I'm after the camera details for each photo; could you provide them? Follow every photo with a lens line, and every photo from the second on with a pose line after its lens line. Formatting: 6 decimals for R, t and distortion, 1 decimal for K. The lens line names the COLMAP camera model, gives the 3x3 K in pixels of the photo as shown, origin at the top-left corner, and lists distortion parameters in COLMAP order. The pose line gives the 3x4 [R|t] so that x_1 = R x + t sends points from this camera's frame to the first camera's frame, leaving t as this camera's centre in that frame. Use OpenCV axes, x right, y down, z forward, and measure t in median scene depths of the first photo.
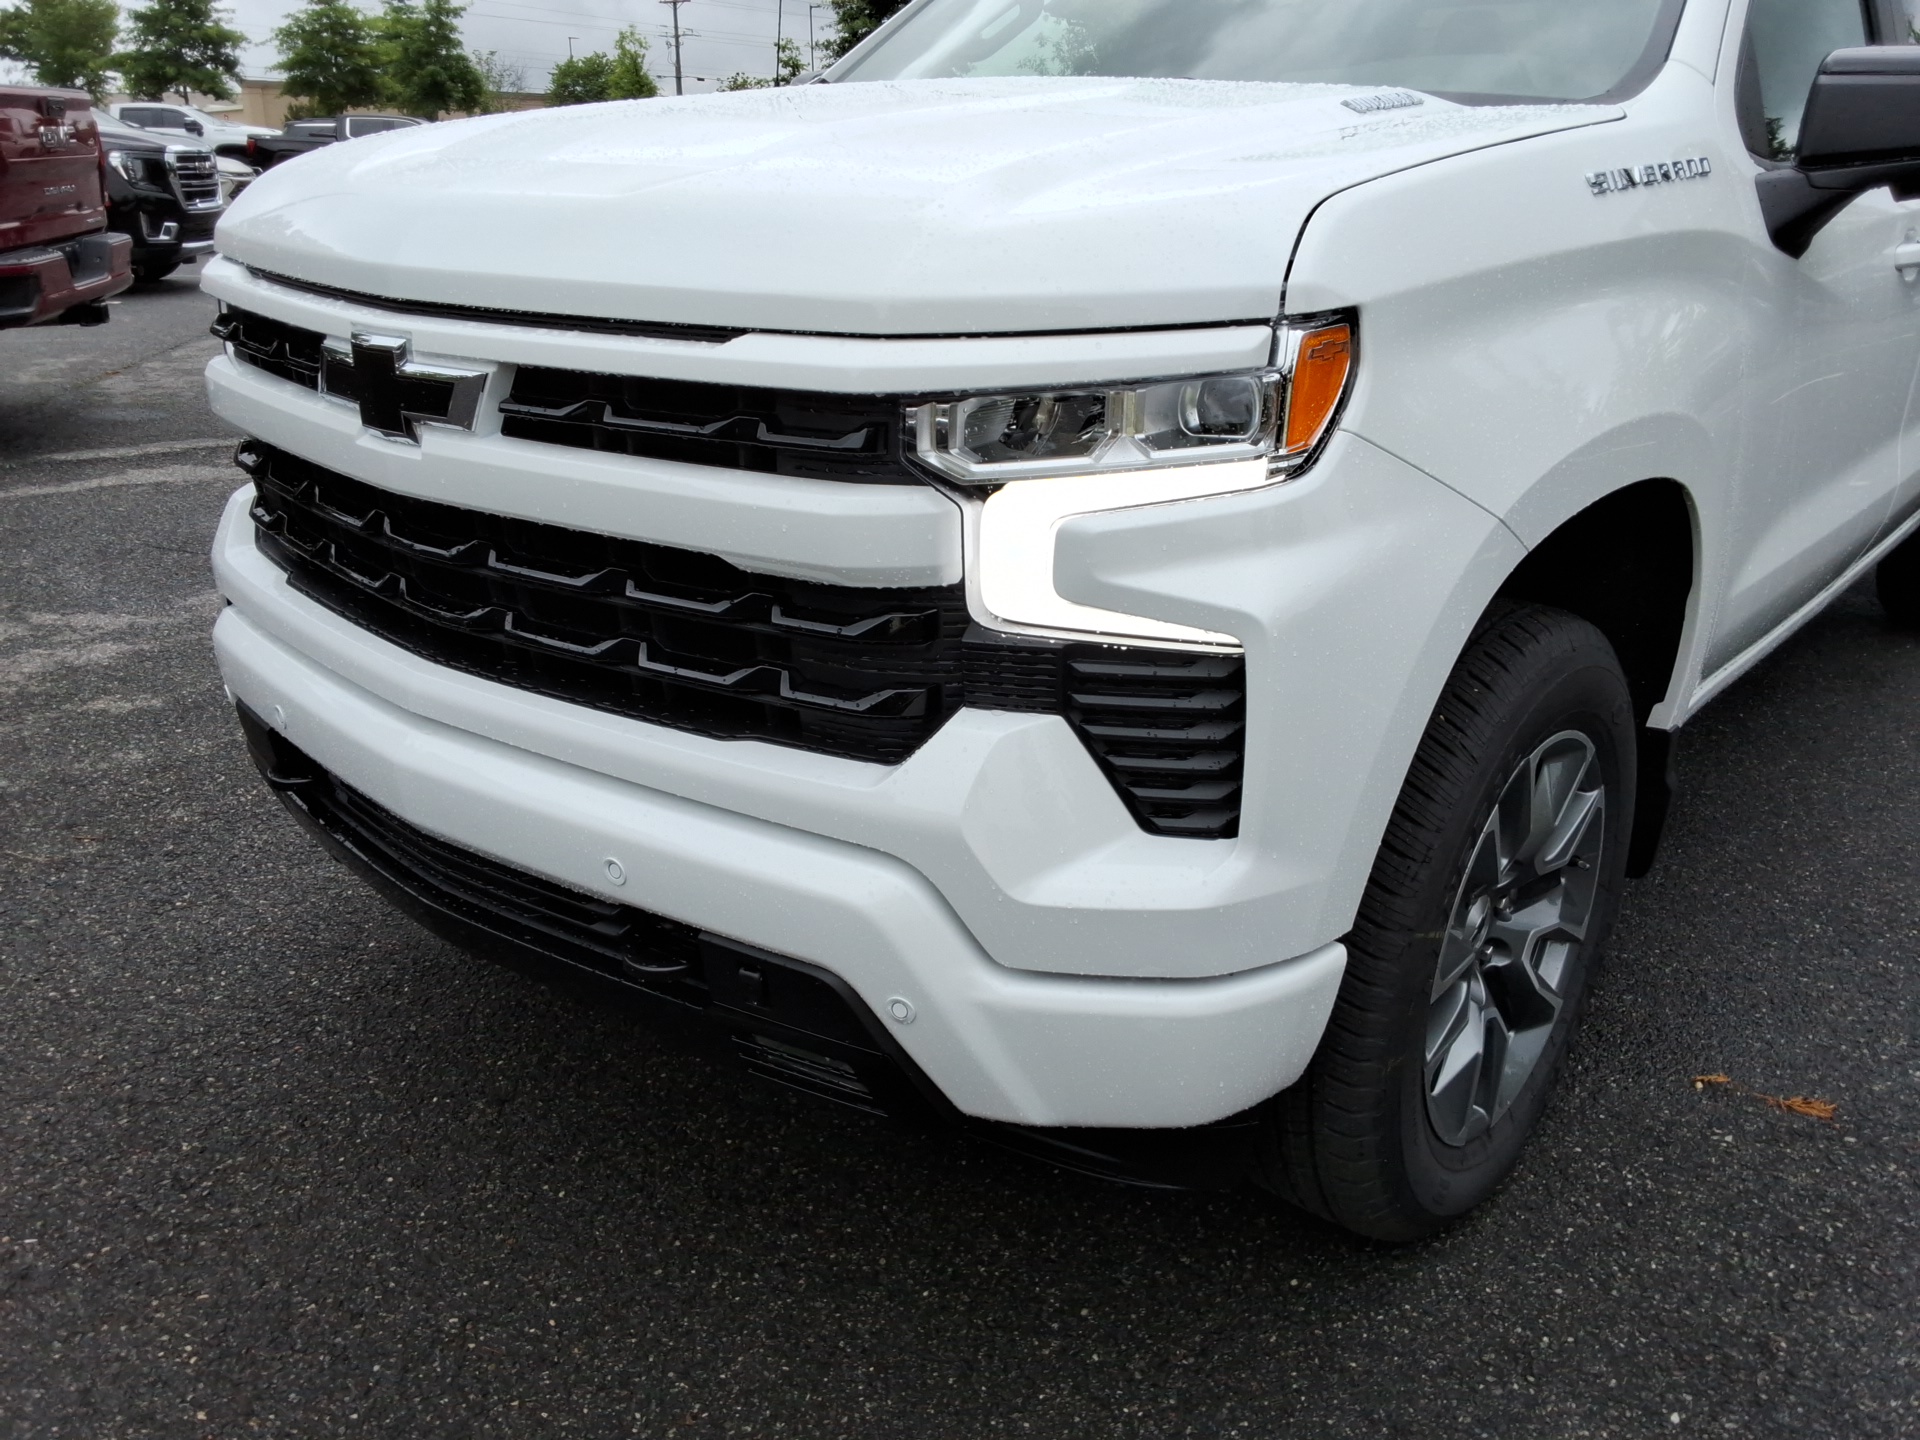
lens RADIAL K [[1544.7, 0, 947.2], [0, 1544.7, 710.6], [0, 0, 1]] dist [0.107283, -0.158063]
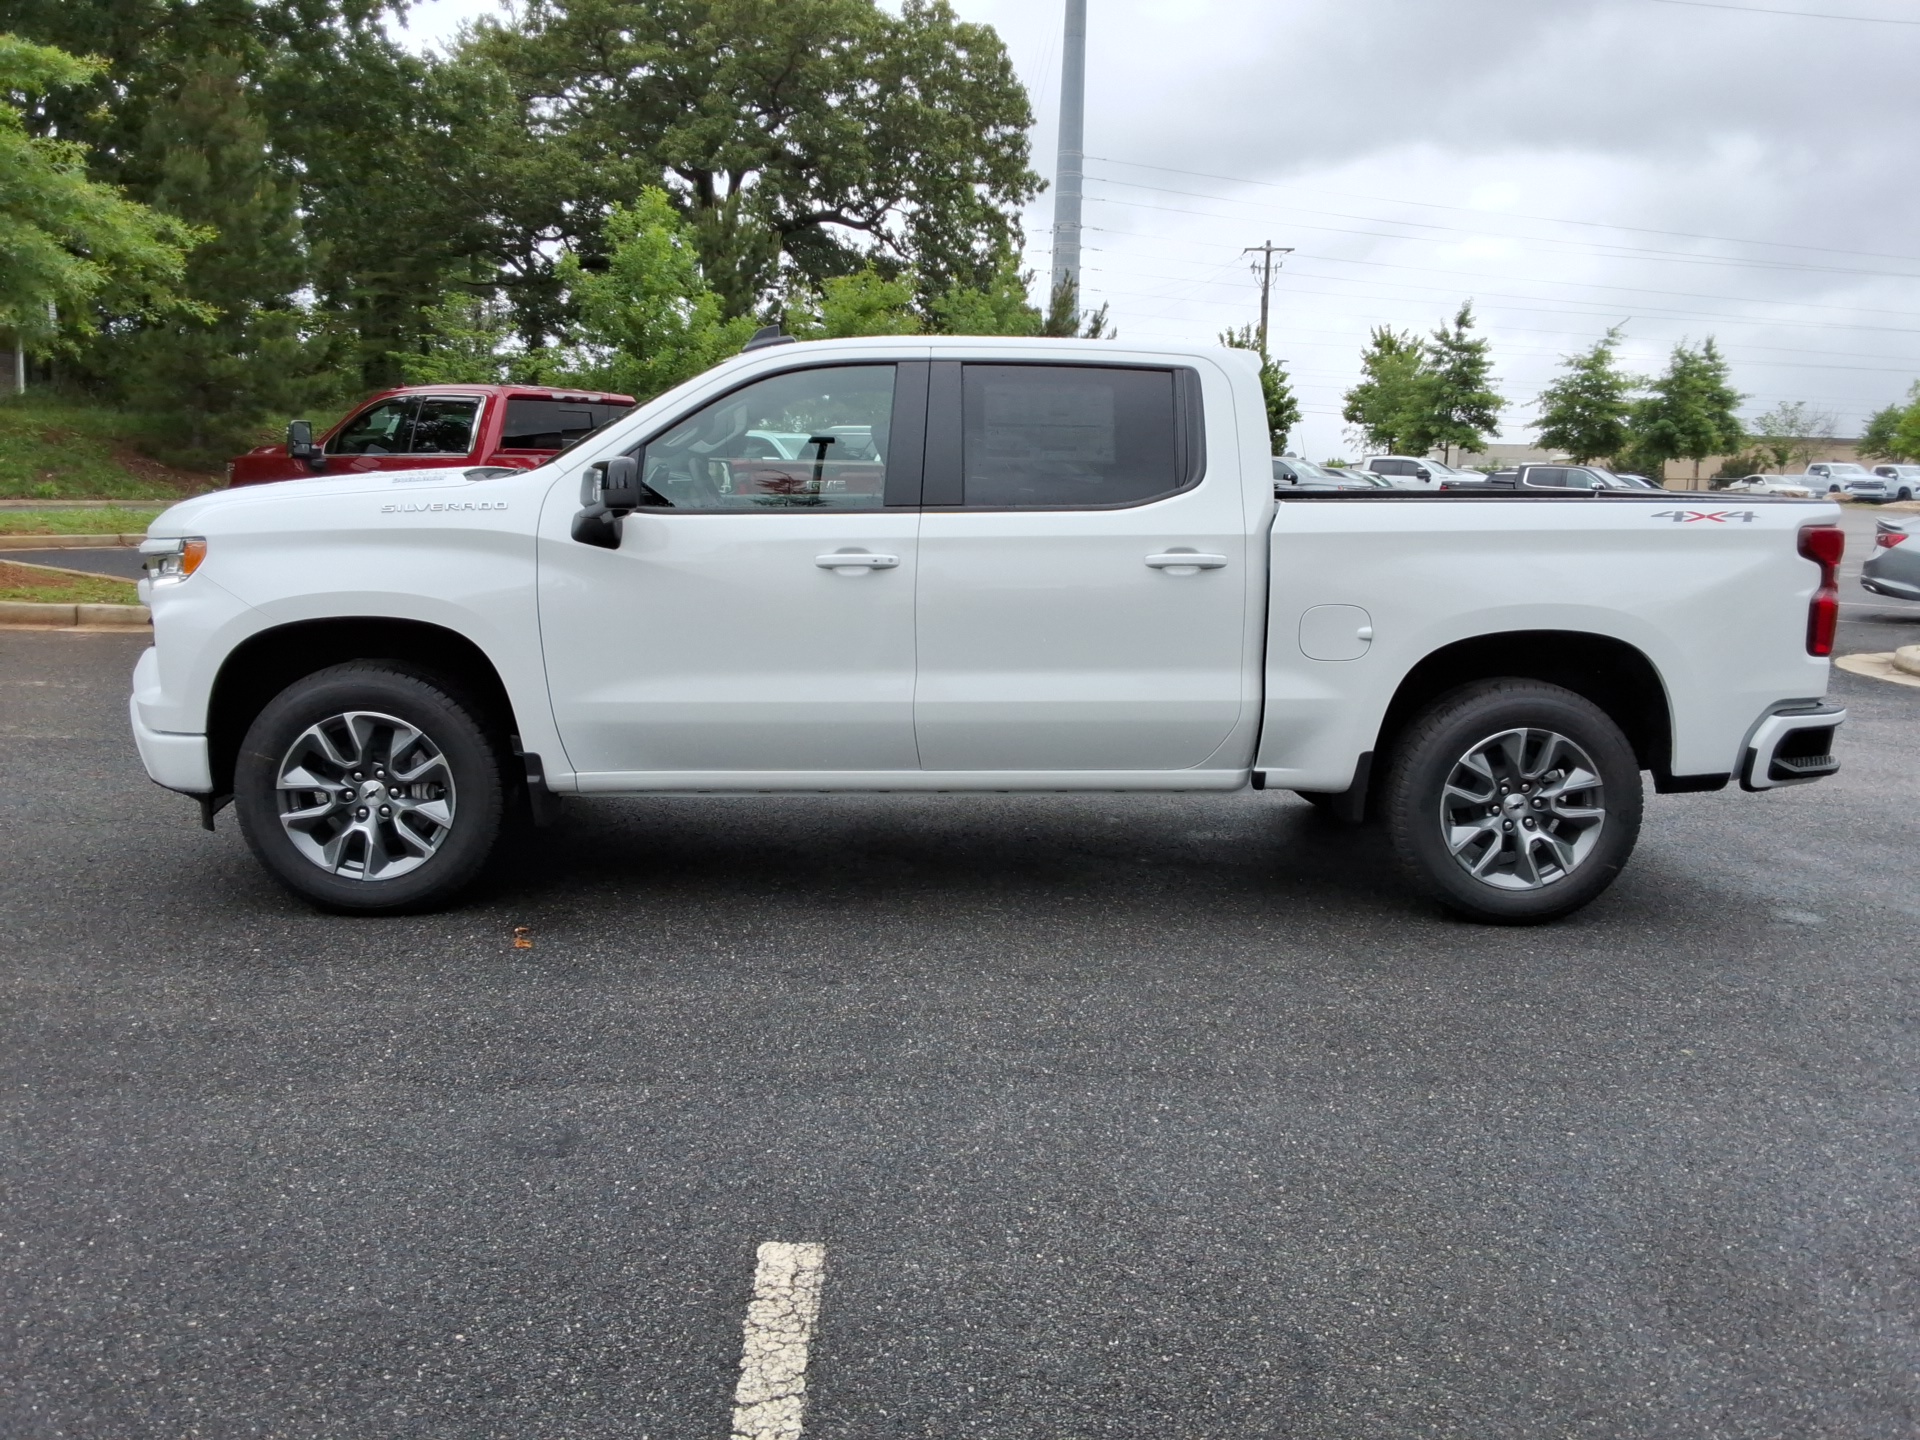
lens RADIAL K [[1544.7, 0, 969.1], [0, 1544.7, 701.2], [0, 0, 1]] dist [0.107283, -0.158063]
pose [[0.683280, 0.108860, -0.721996, 0.155350], [-0.257069, 0.961378, -0.098330, -0.000236], [0.683406, 0.252790, 0.684875, -0.004555]]
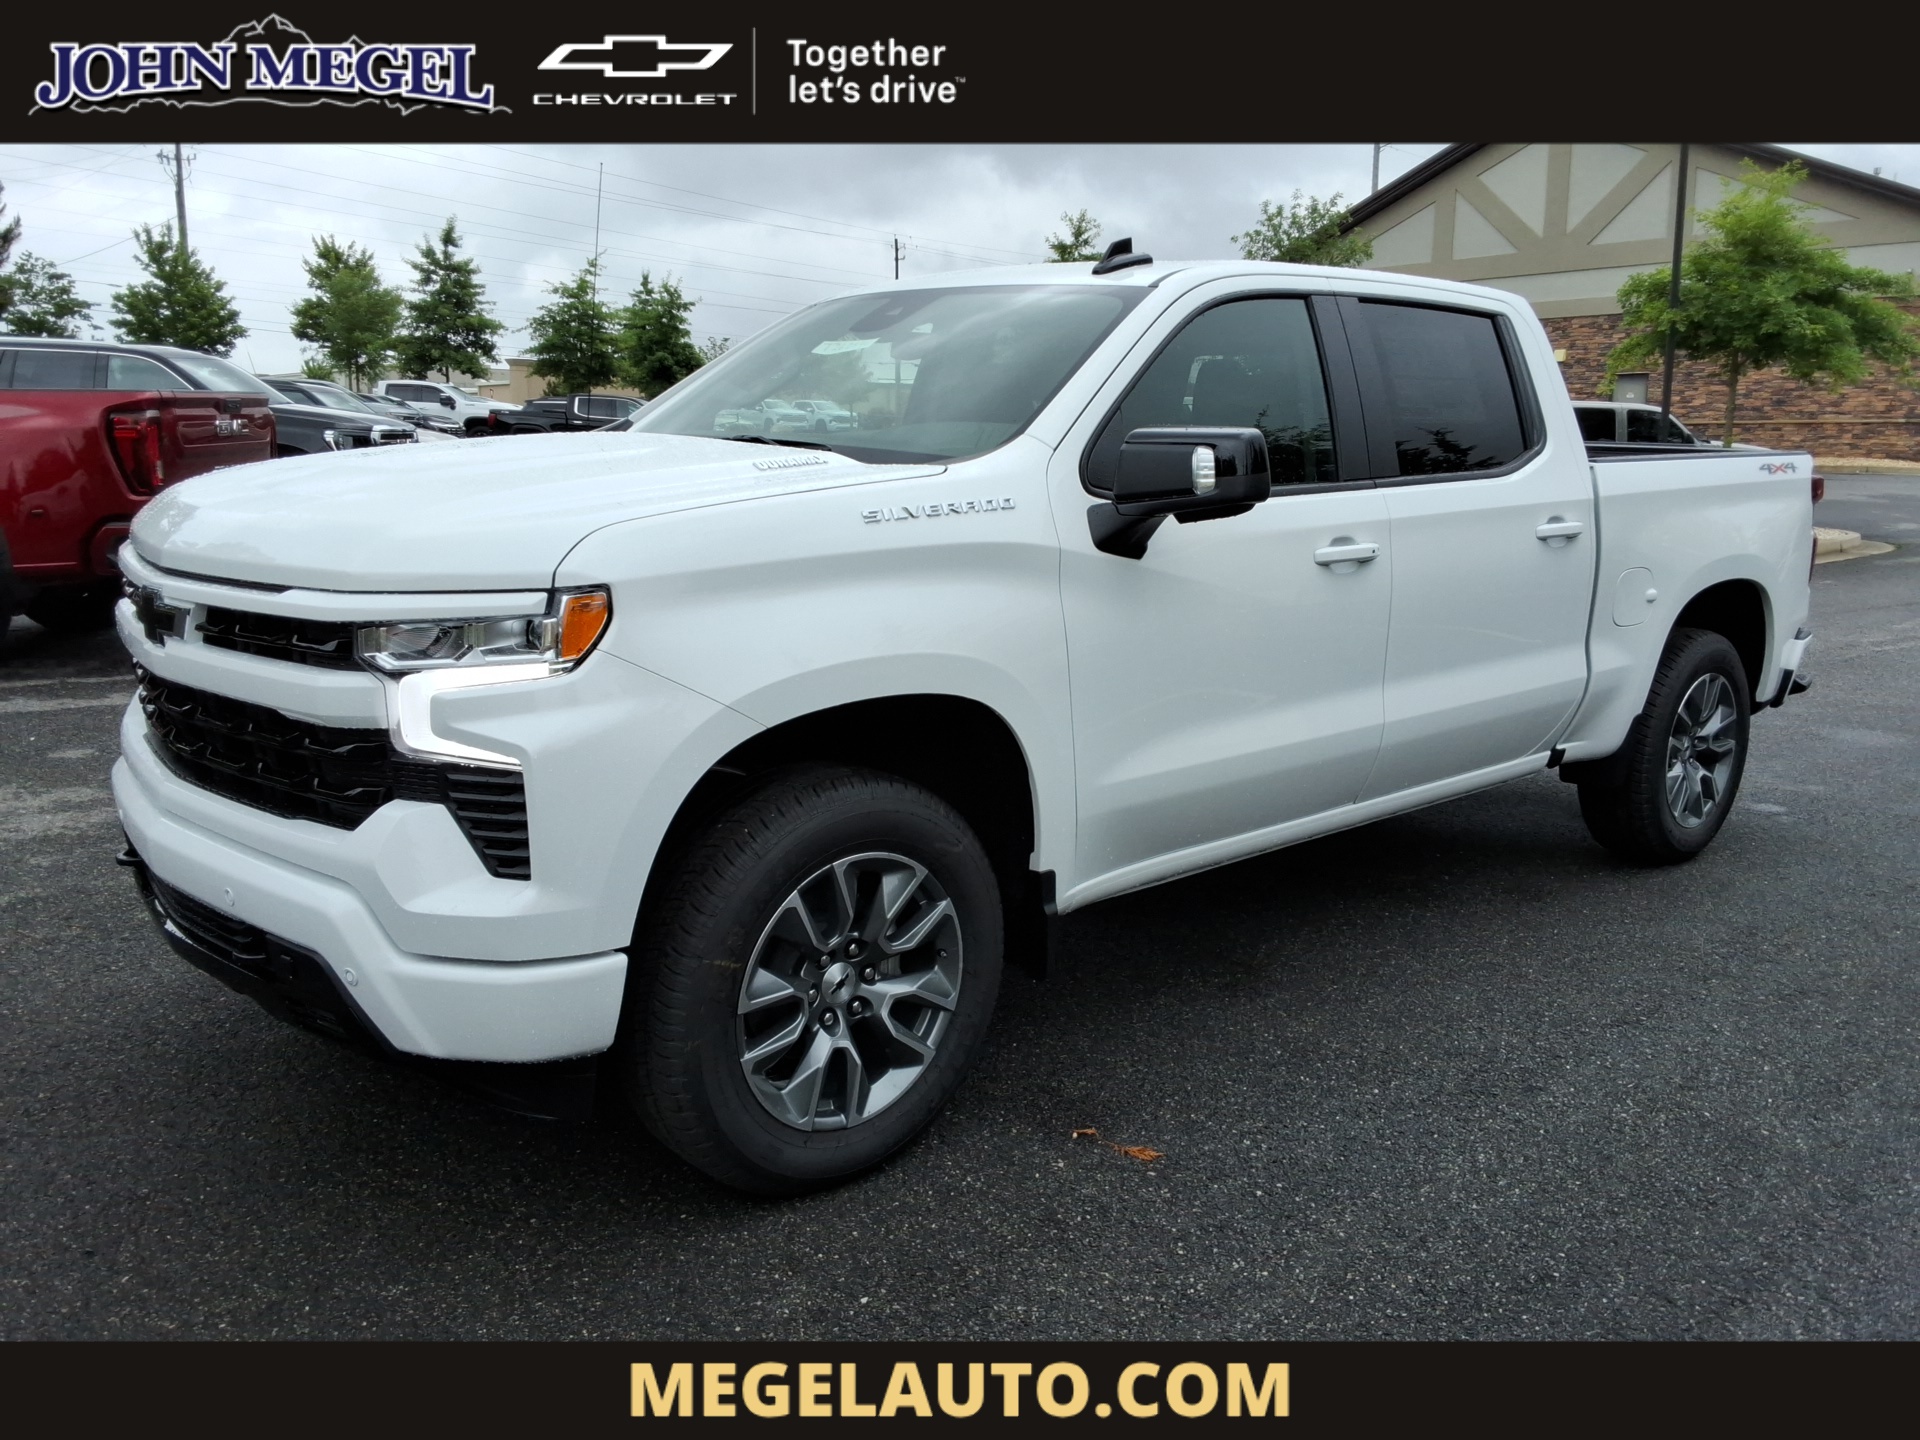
lens RADIAL K [[1544.7, 0, 957.8], [0, 1544.7, 708.8], [0, 0, 1]] dist [0.107283, -0.158063]
pose [[0.991487, 0.032487, -0.126084, 0.035499], [-0.052210, 0.986308, -0.156429, 0.005801], [0.119276, 0.161680, 0.979608, -0.027741]]
